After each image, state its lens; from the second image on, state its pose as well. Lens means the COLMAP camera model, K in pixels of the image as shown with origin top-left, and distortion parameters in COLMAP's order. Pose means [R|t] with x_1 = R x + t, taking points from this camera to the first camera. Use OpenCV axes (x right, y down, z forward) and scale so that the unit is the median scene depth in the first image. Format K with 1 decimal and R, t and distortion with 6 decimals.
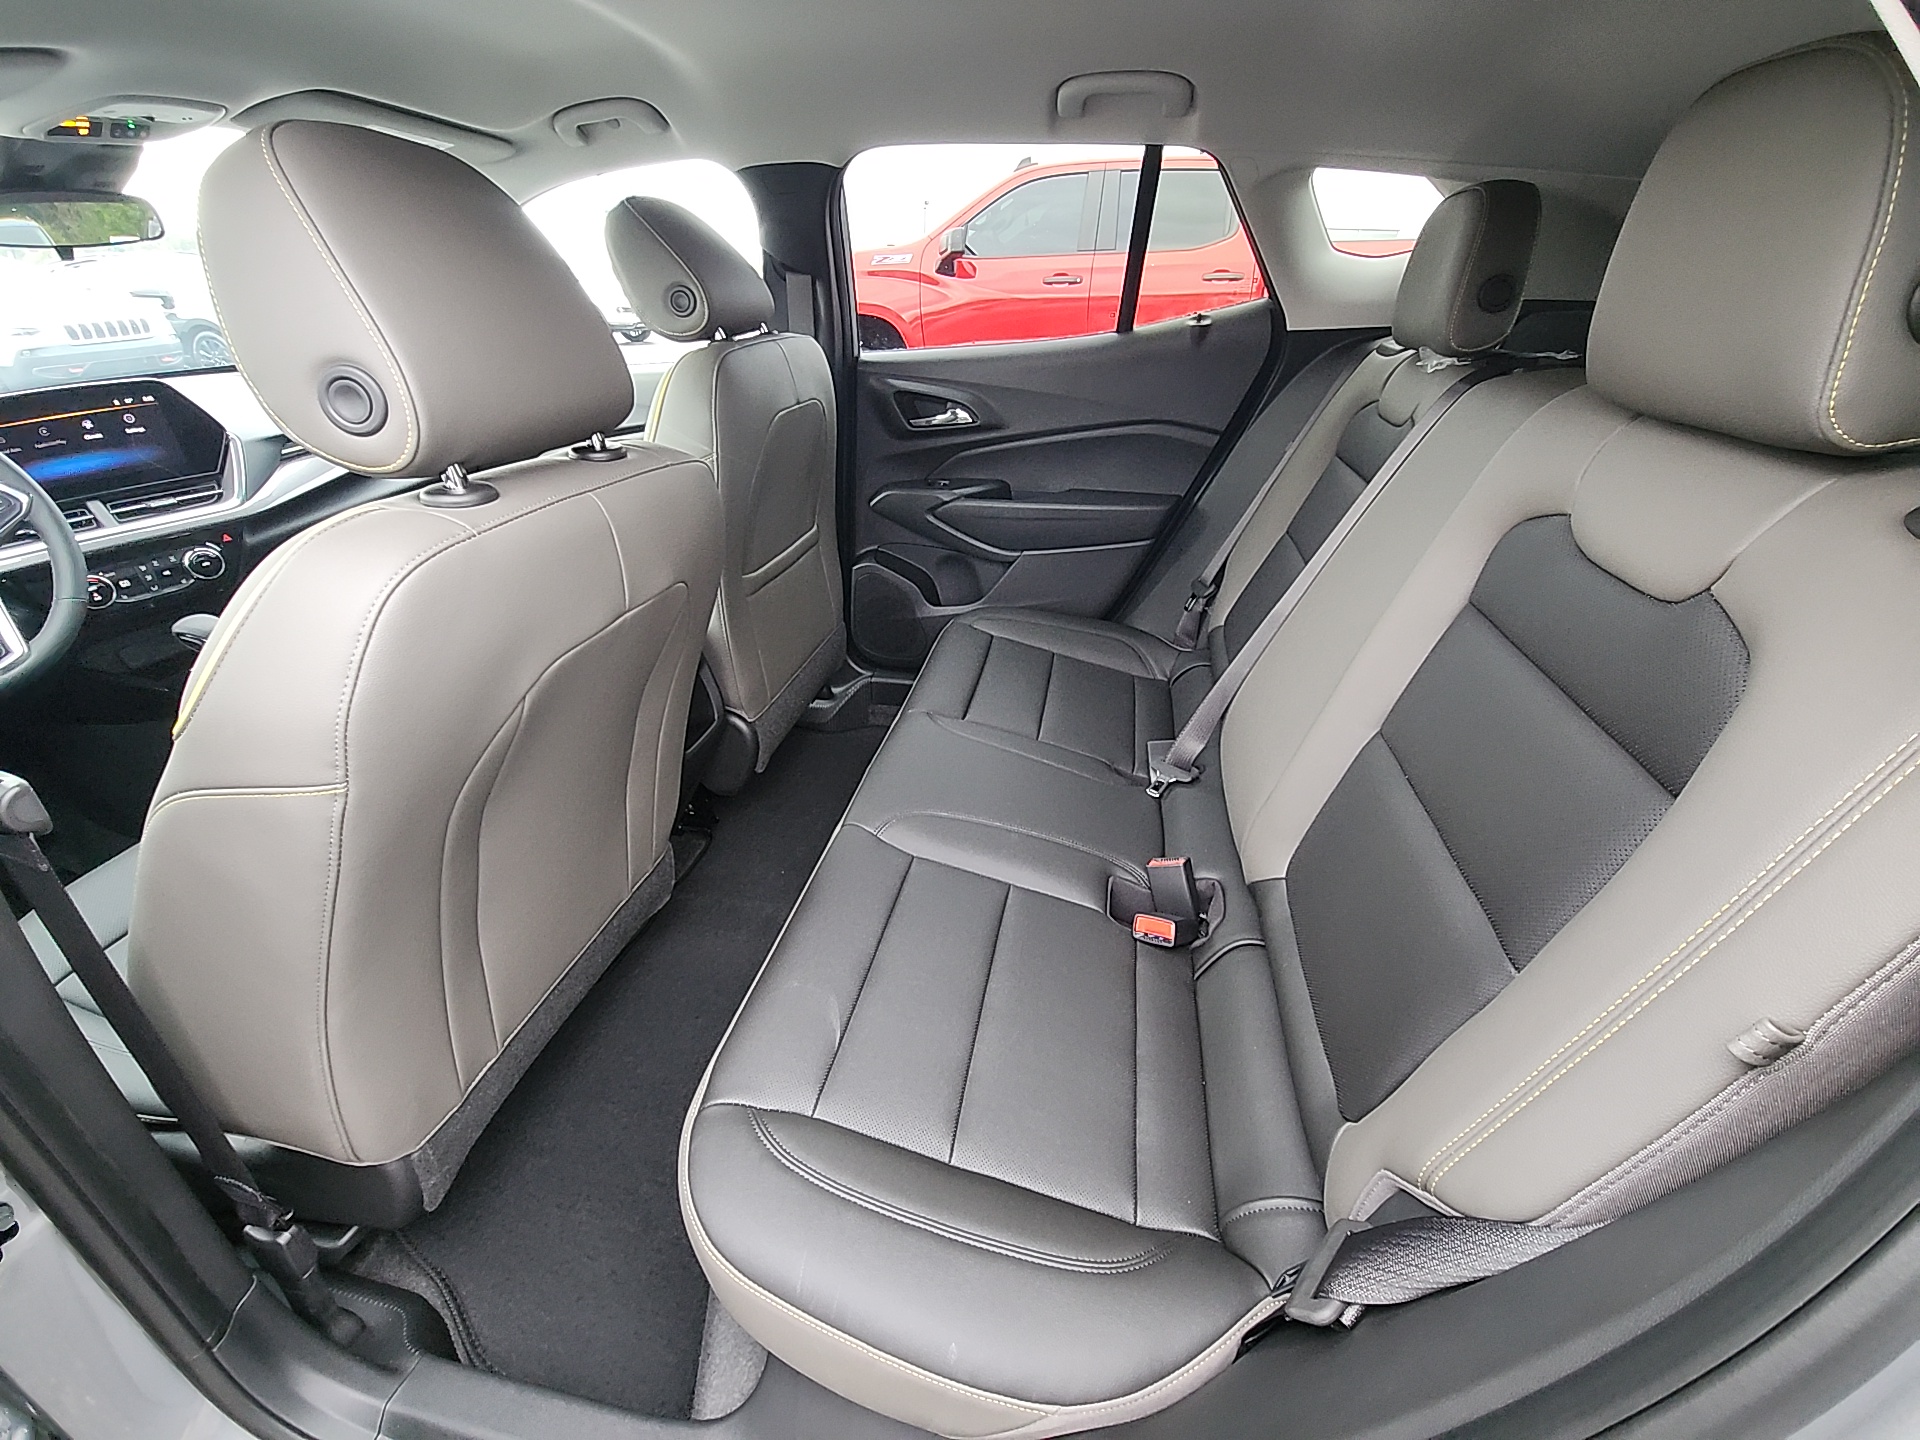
lens RADIAL K [[772.8, 0, 942.0], [0, 772.8, 709.8], [0, 0, 1]] dist [0.014320, -0.009809]
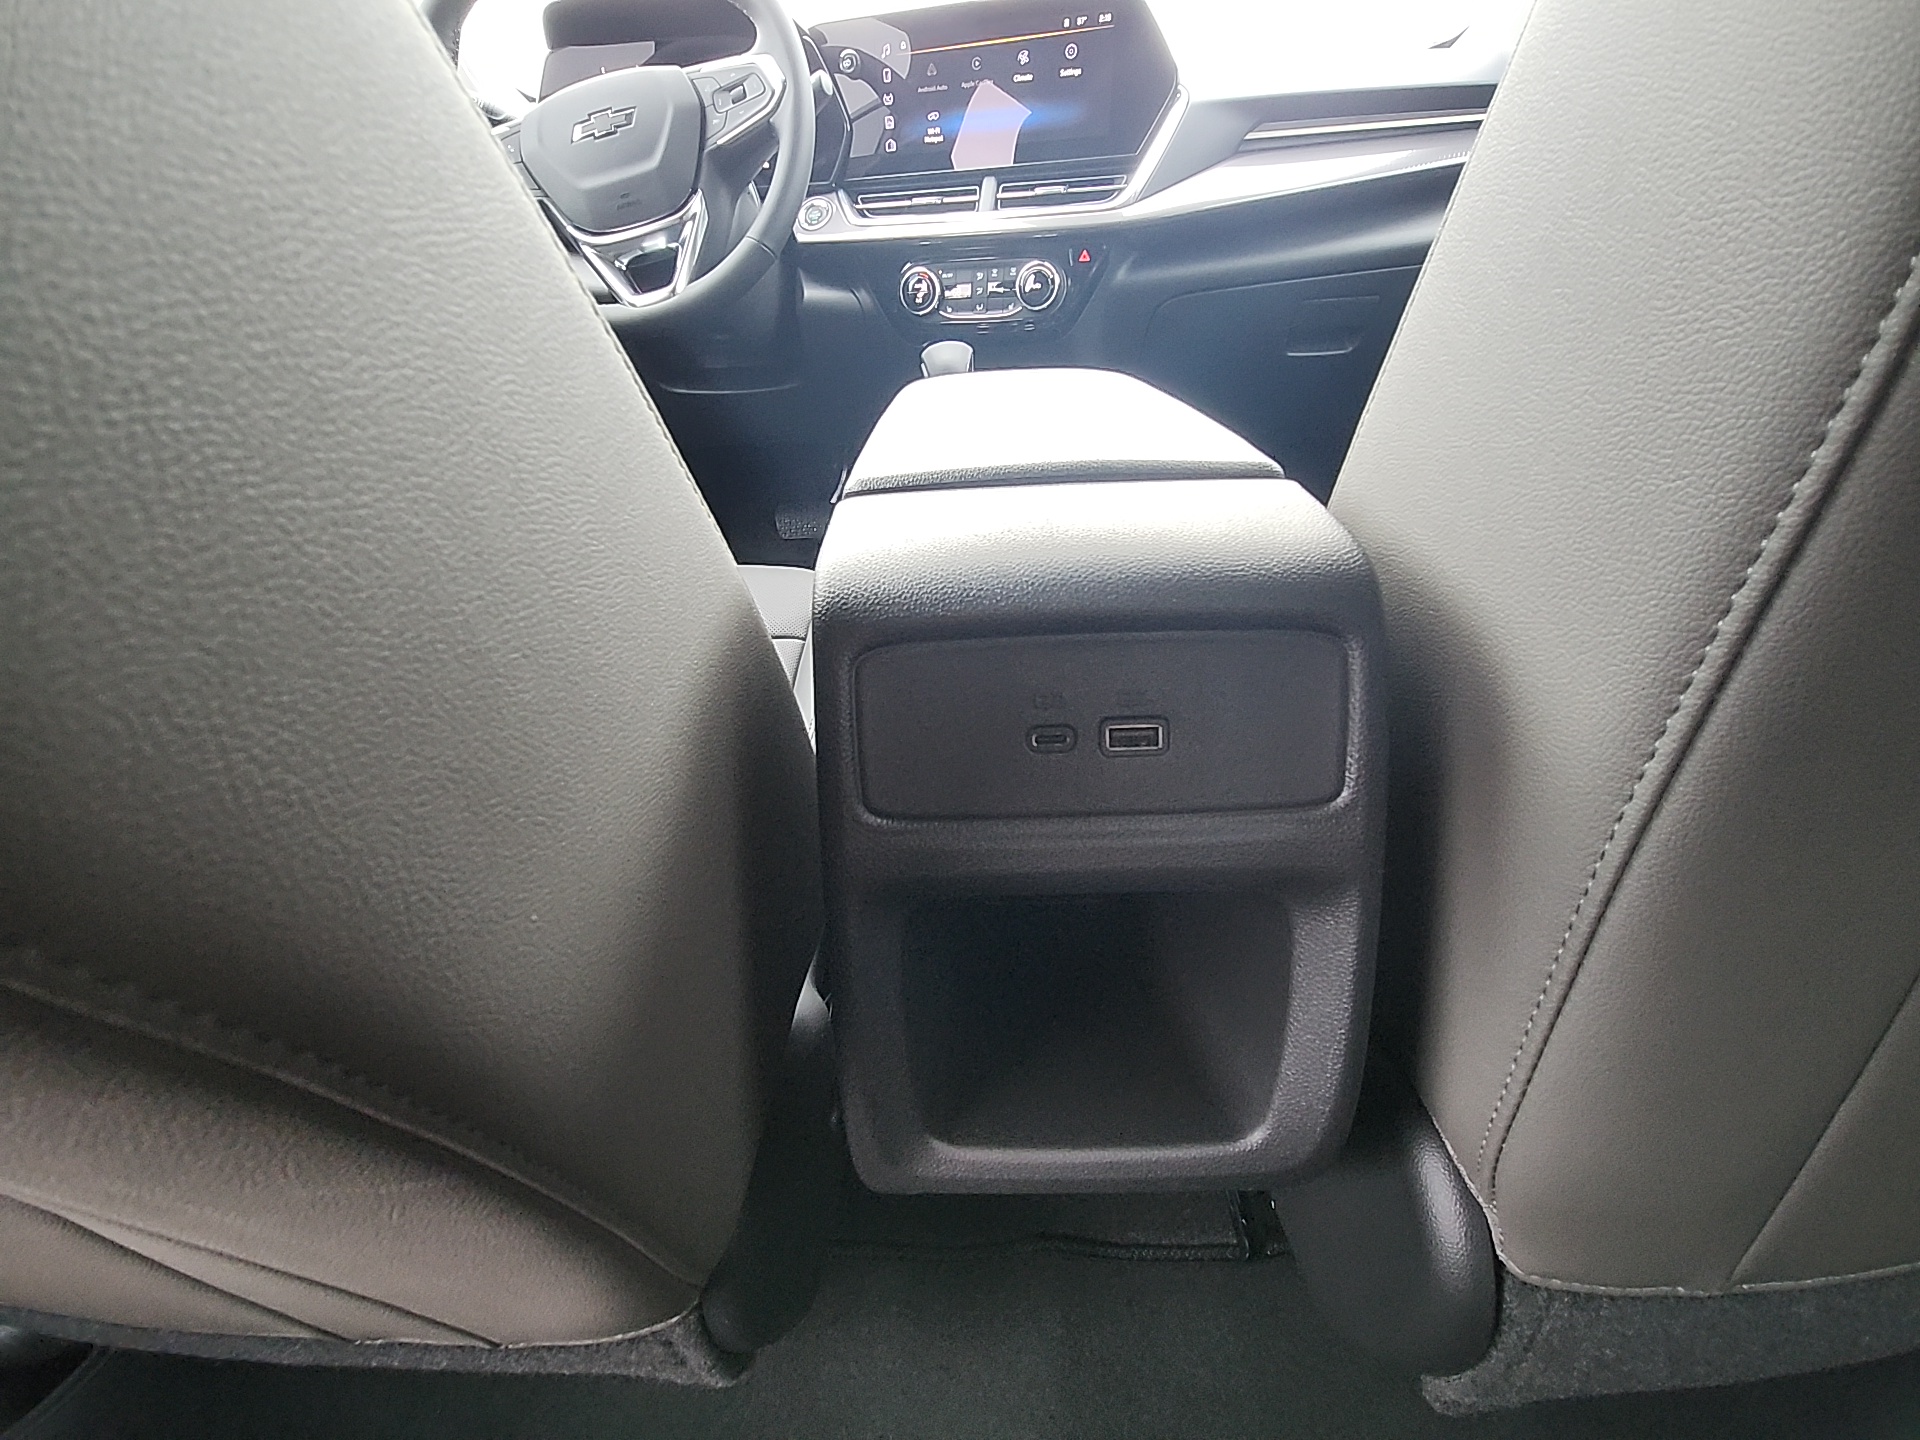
lens RADIAL K [[772.8, 0, 959.3], [0, 772.8, 719.5], [0, 0, 1]] dist [0.014320, -0.009809]
pose [[0.208505, 0.494684, -0.843691, -0.188965], [-0.442151, 0.817140, 0.369845, -0.099960], [0.872370, 0.295924, 0.389102, 0.804288]]
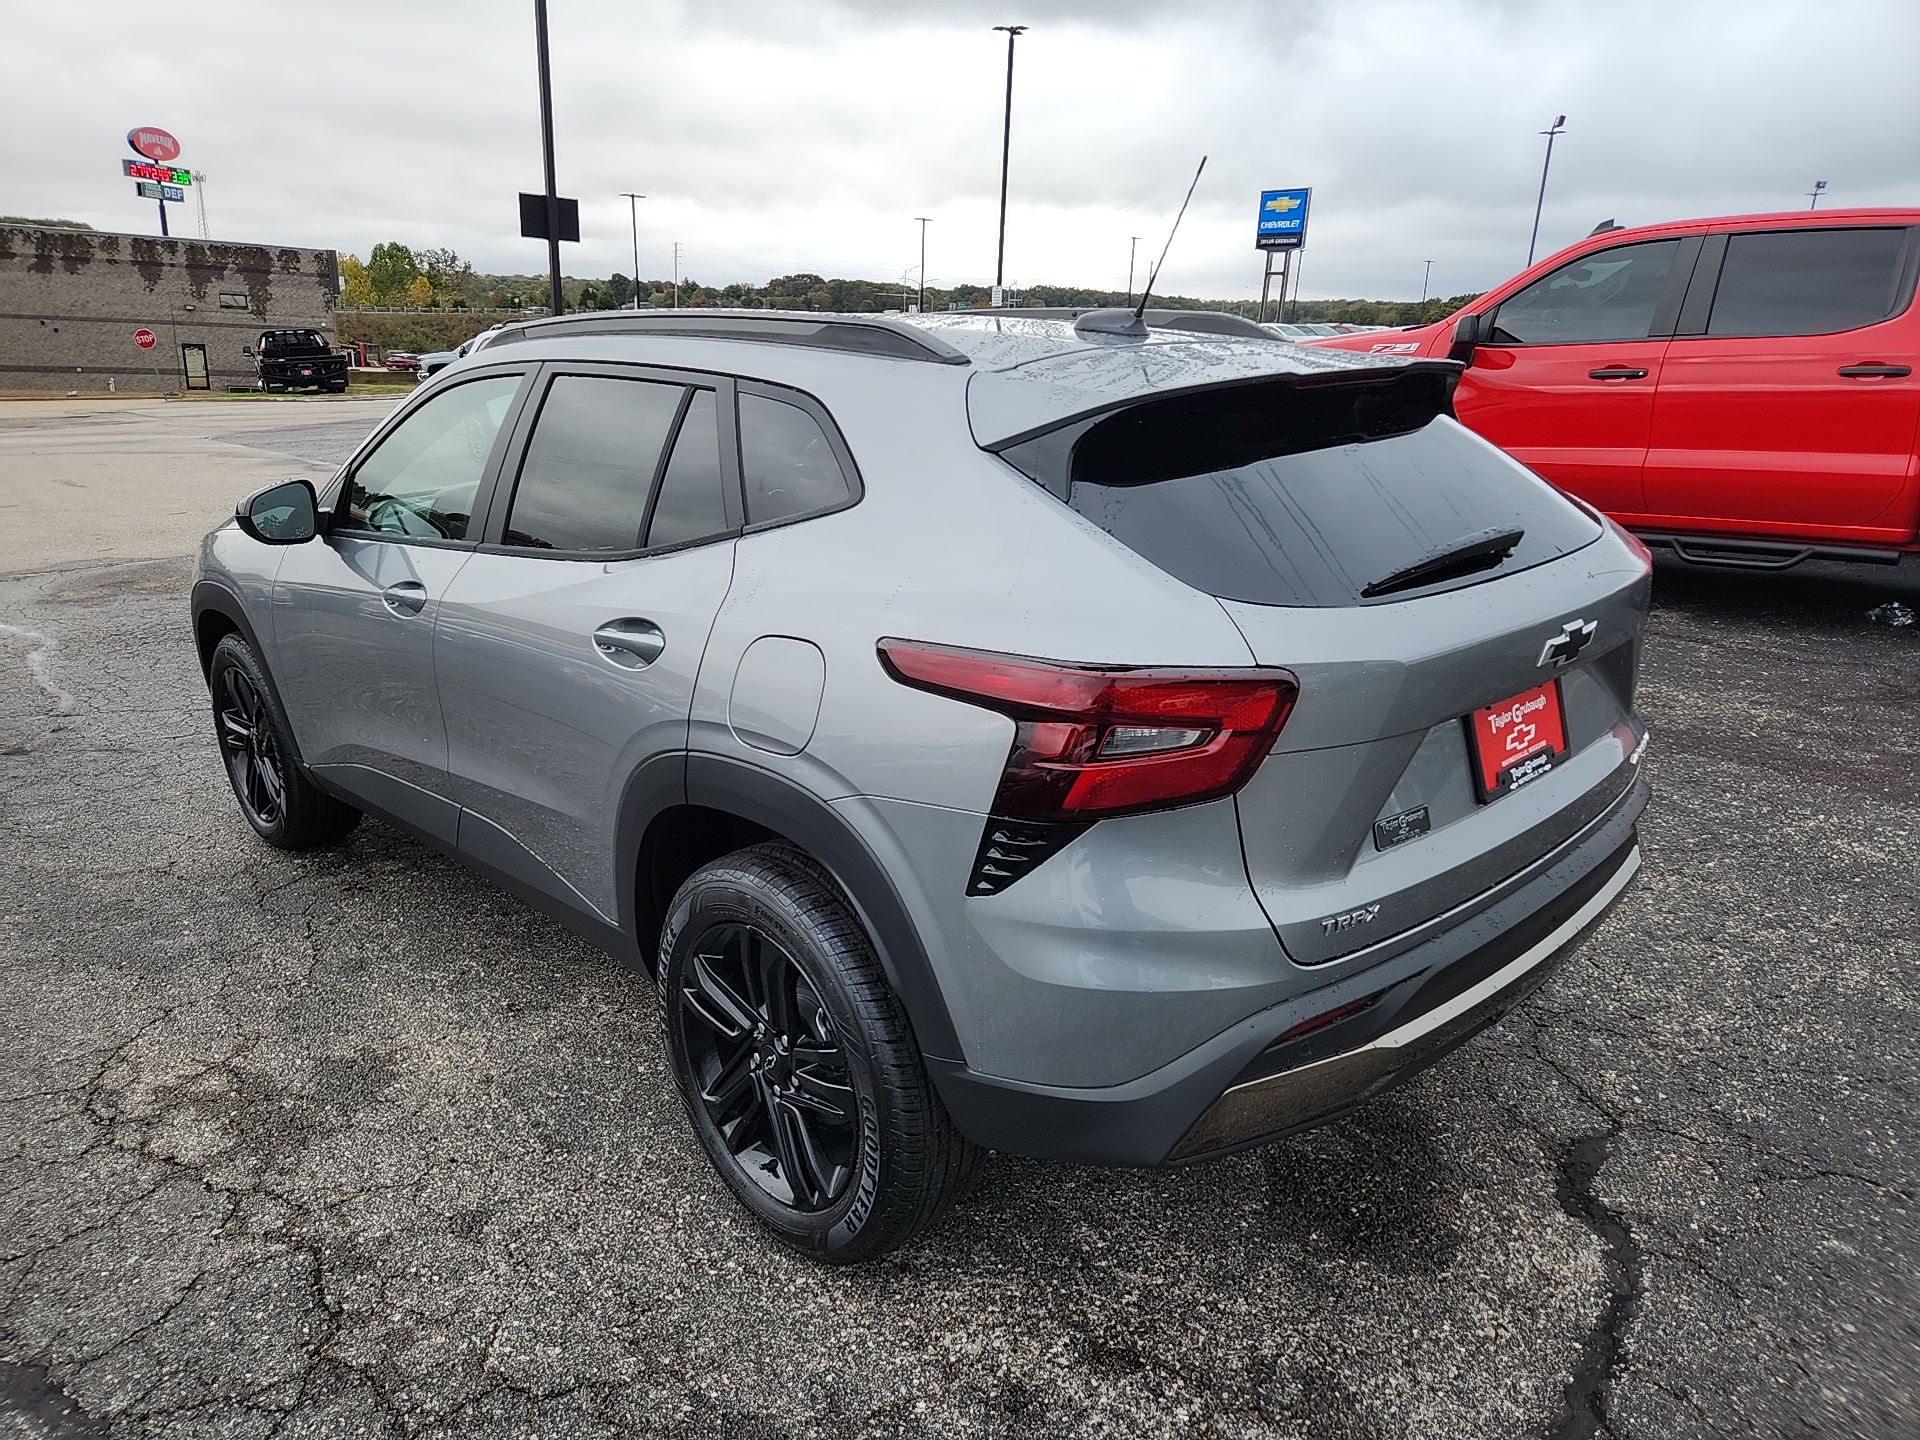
lens RADIAL K [[1275.7, 0, 928.6], [0, 1275.7, 727.9], [0, 0, 1]] dist [0.069448, -0.050654]
pose [[0.827059, 0.156130, -0.539998, 1.471061], [-0.259013, 0.958442, -0.119589, 0.393224], [0.498885, 0.238774, 0.833127, -1.242518]]
